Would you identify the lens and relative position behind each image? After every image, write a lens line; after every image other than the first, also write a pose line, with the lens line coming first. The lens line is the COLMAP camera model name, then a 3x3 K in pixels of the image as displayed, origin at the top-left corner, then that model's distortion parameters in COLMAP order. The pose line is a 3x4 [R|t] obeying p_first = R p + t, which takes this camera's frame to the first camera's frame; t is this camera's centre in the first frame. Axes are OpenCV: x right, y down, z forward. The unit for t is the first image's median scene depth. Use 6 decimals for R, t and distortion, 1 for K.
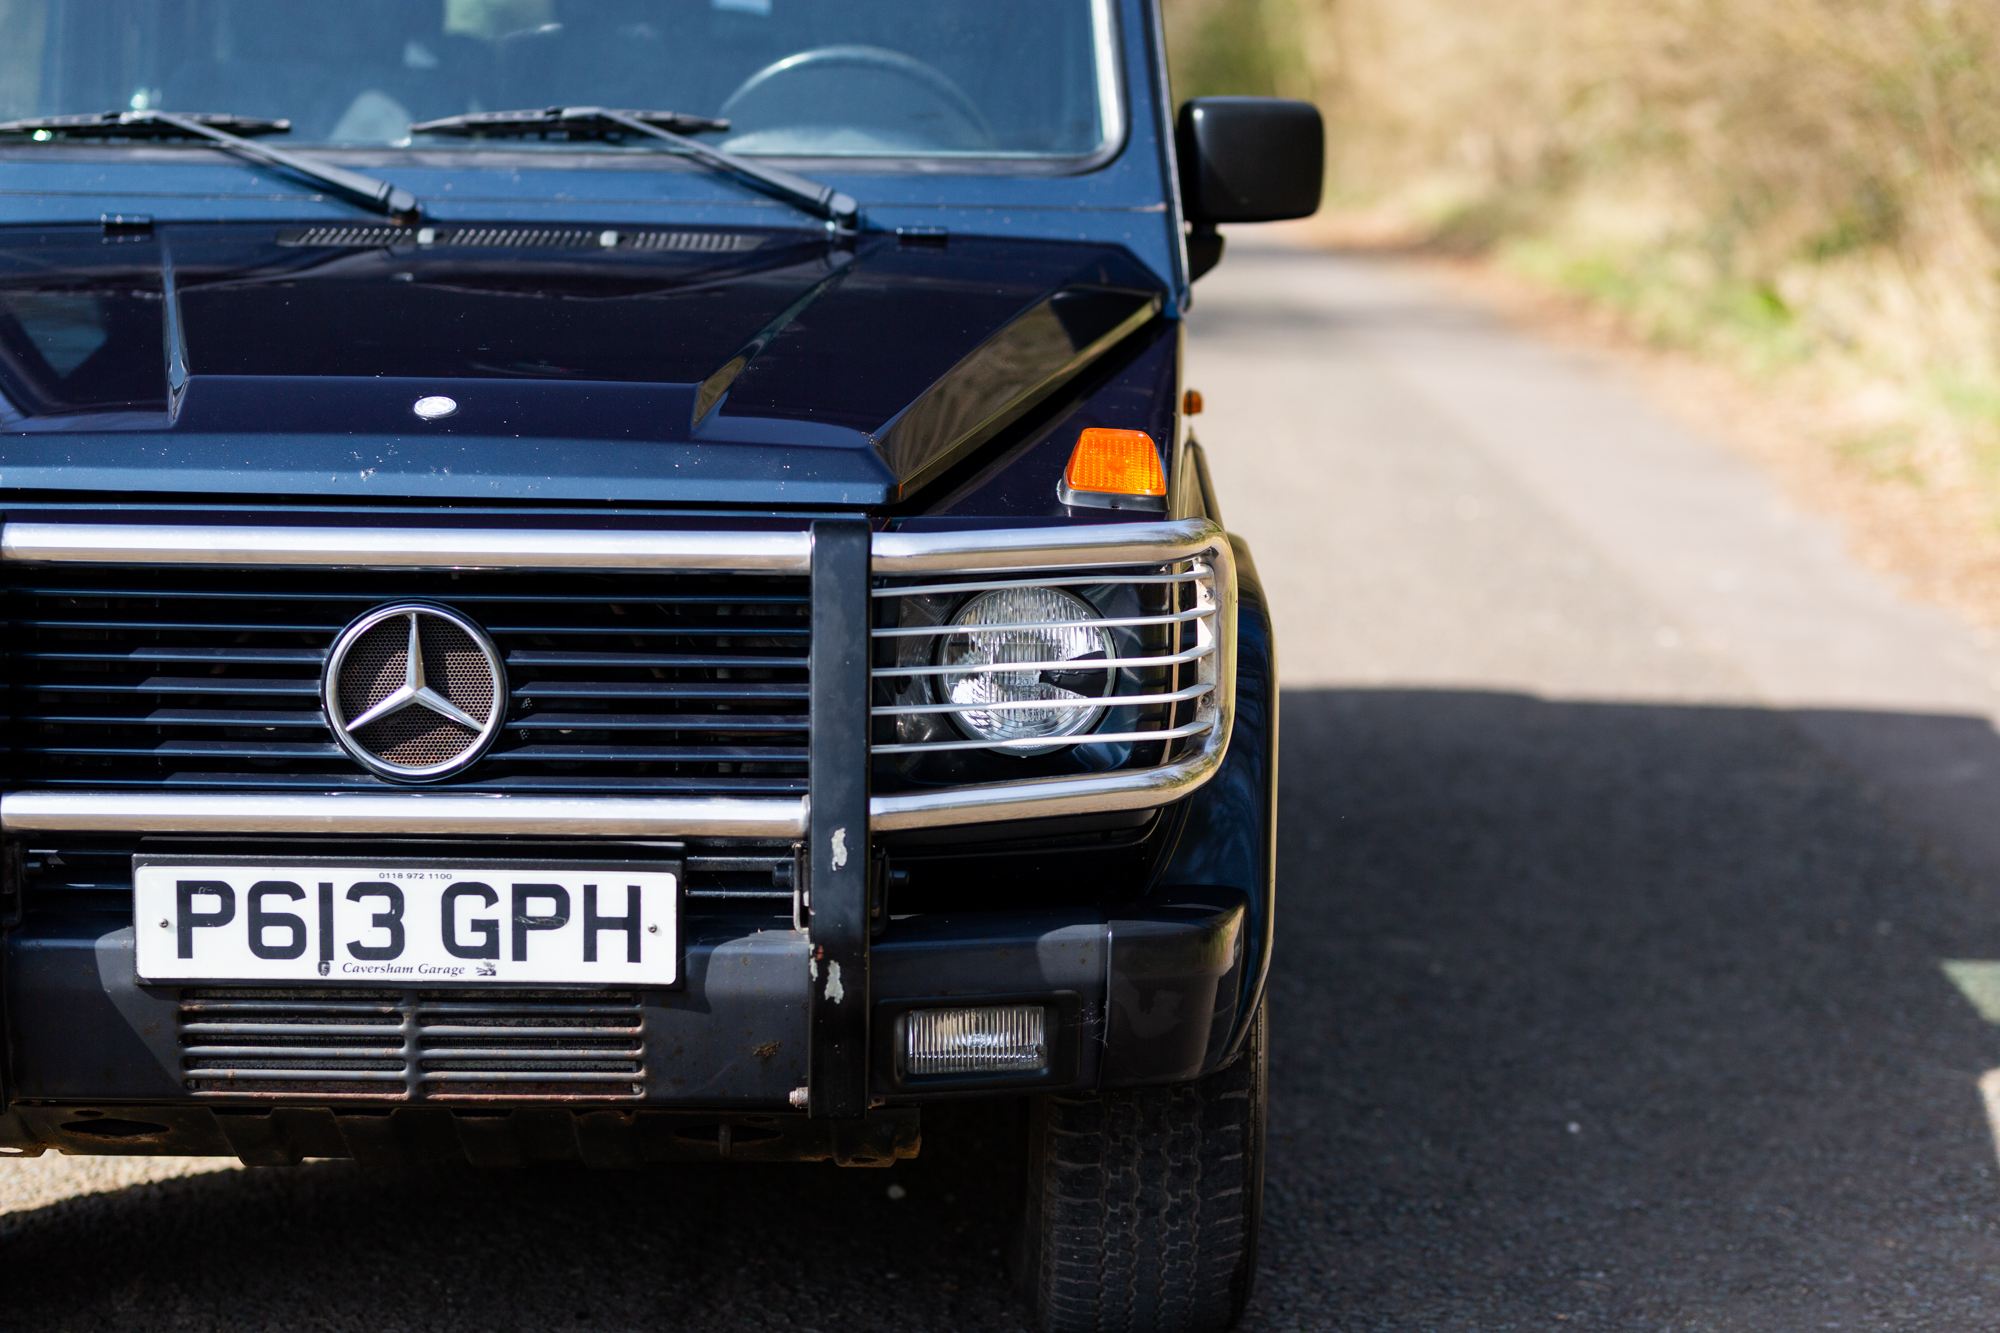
lens RADIAL K [[4816.3, 0, 1001.0], [0, 4816.3, 671.0], [0, 0, 1]] dist [0.030111, -0.084218]
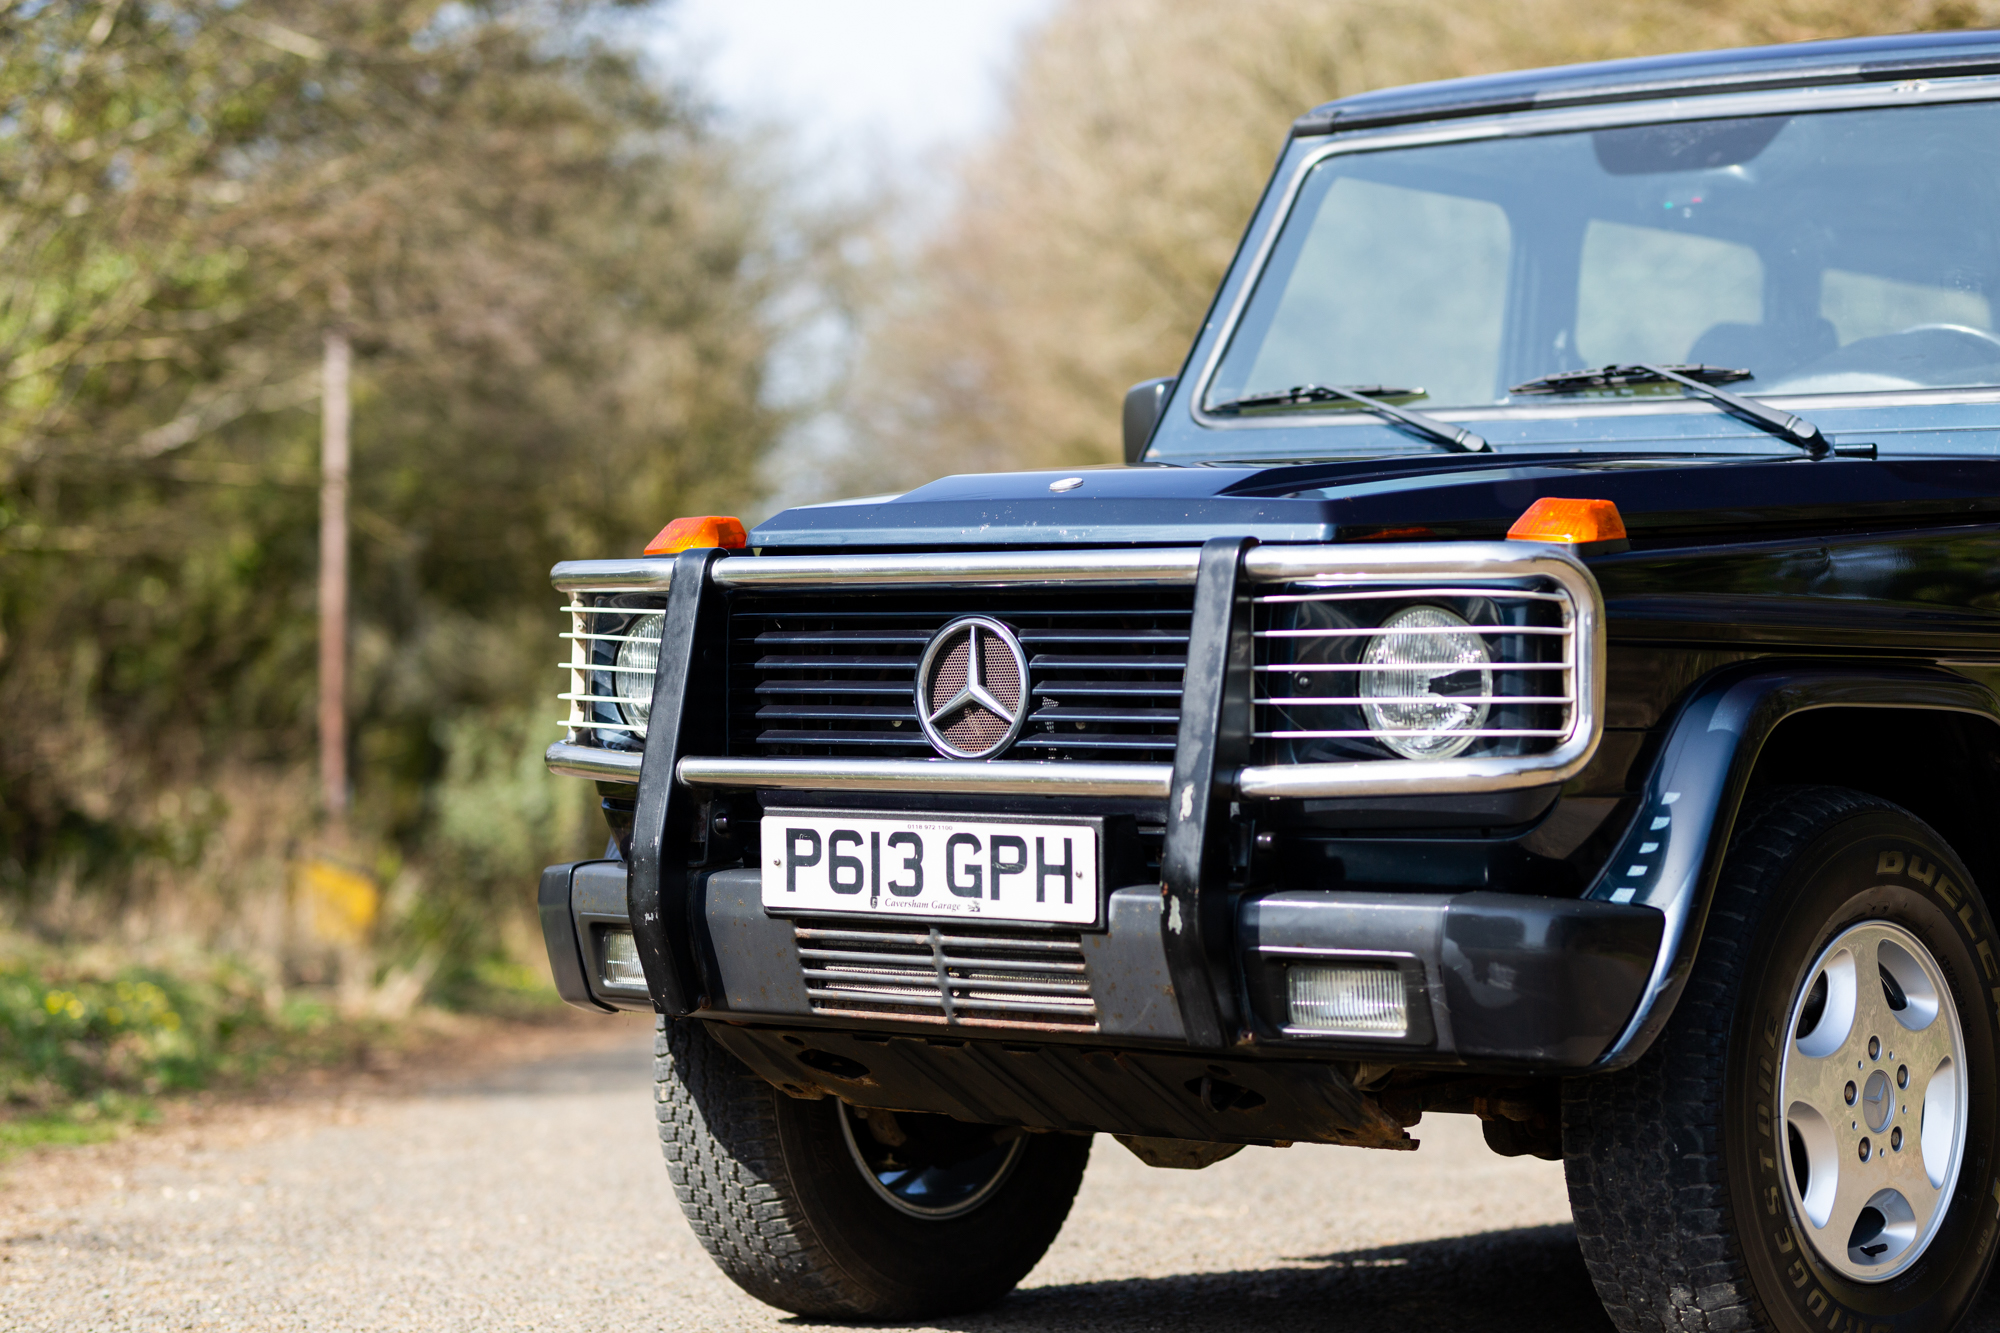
lens RADIAL K [[4671.2, 0, 1006.5], [0, 4671.2, 668.5], [0, 0, 1]] dist [-0.065765, 0.336615]
pose [[0.761618, -0.012868, -0.647898, 0.667756], [-0.113355, 0.981742, -0.152750, 0.182689], [0.638035, 0.189780, 0.746254, 0.110299]]
